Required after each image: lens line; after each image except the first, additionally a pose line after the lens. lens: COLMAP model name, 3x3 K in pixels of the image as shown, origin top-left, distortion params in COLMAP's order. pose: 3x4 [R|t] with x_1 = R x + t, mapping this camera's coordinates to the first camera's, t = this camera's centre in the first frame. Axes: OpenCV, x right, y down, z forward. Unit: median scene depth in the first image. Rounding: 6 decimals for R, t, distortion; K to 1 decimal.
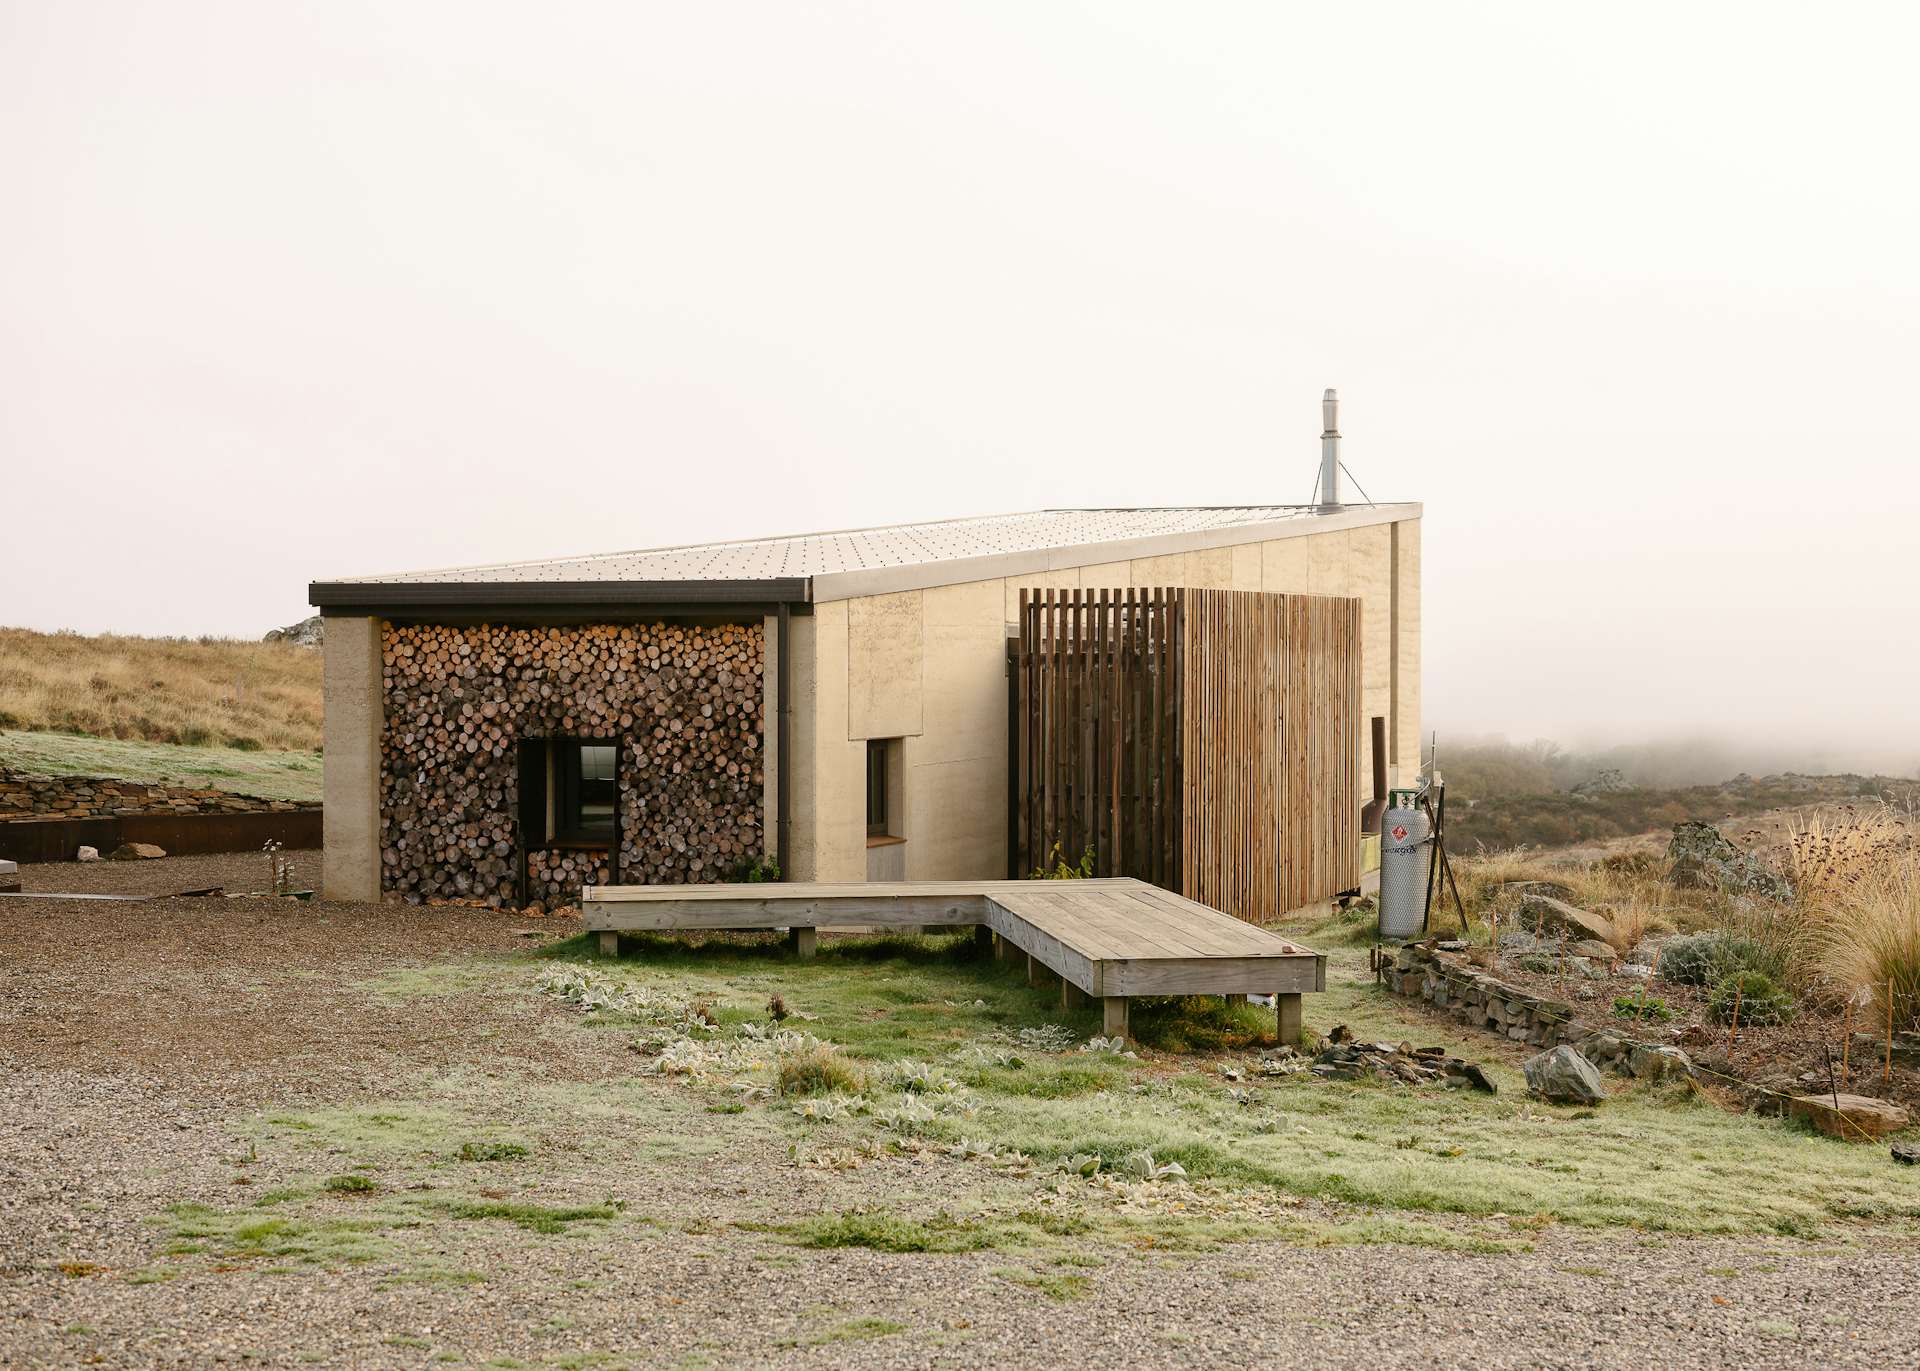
lens RADIAL K [[2947.5, 0, 959.4], [0, 2947.5, 734.4], [0, 0, 1]] dist [-0.003866, 0.061458]
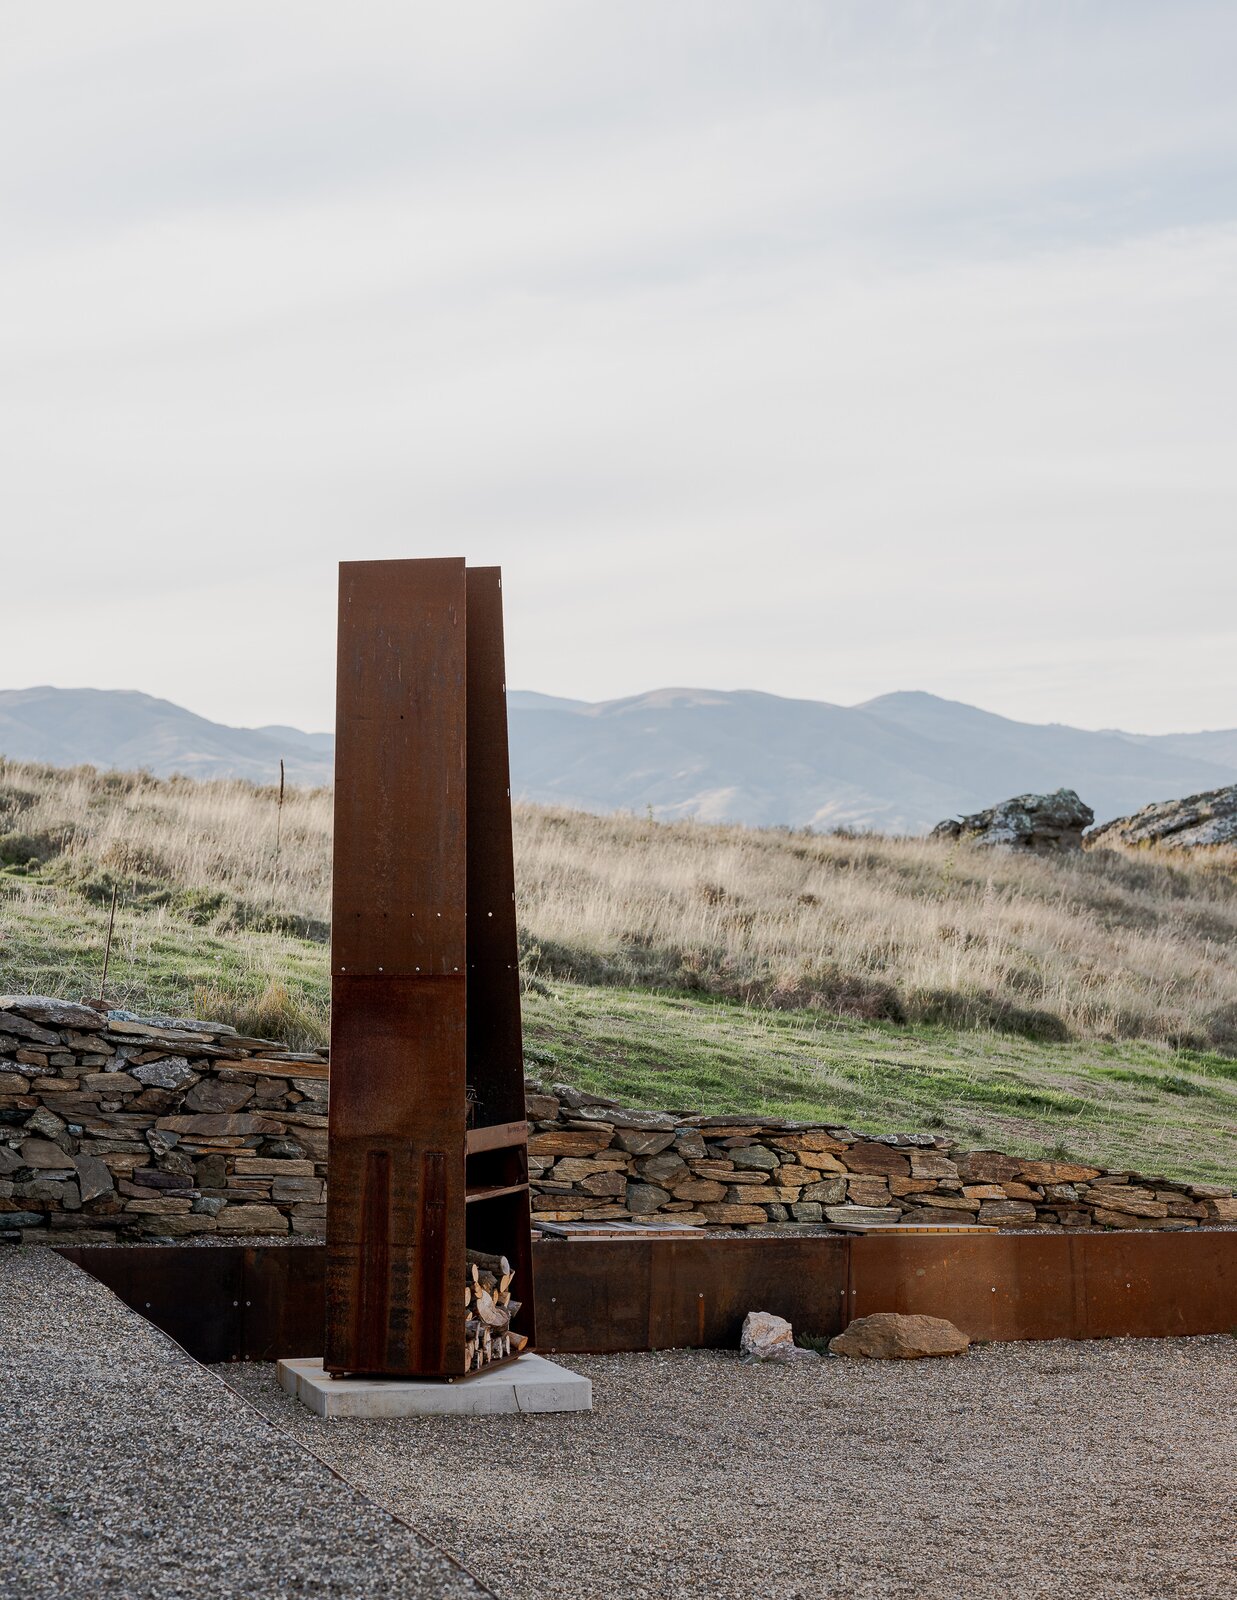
lens RADIAL K [[3545.4, 0, 618.5], [0, 3545.4, 800.0], [0, 0, 1]] dist [0.015149, 0.094542]
pose [[0.960914, 0.017589, -0.276288, -0.185257], [-0.032161, 0.998315, -0.048301, -0.004014], [0.274973, 0.055299, 0.959860, 0.544957]]
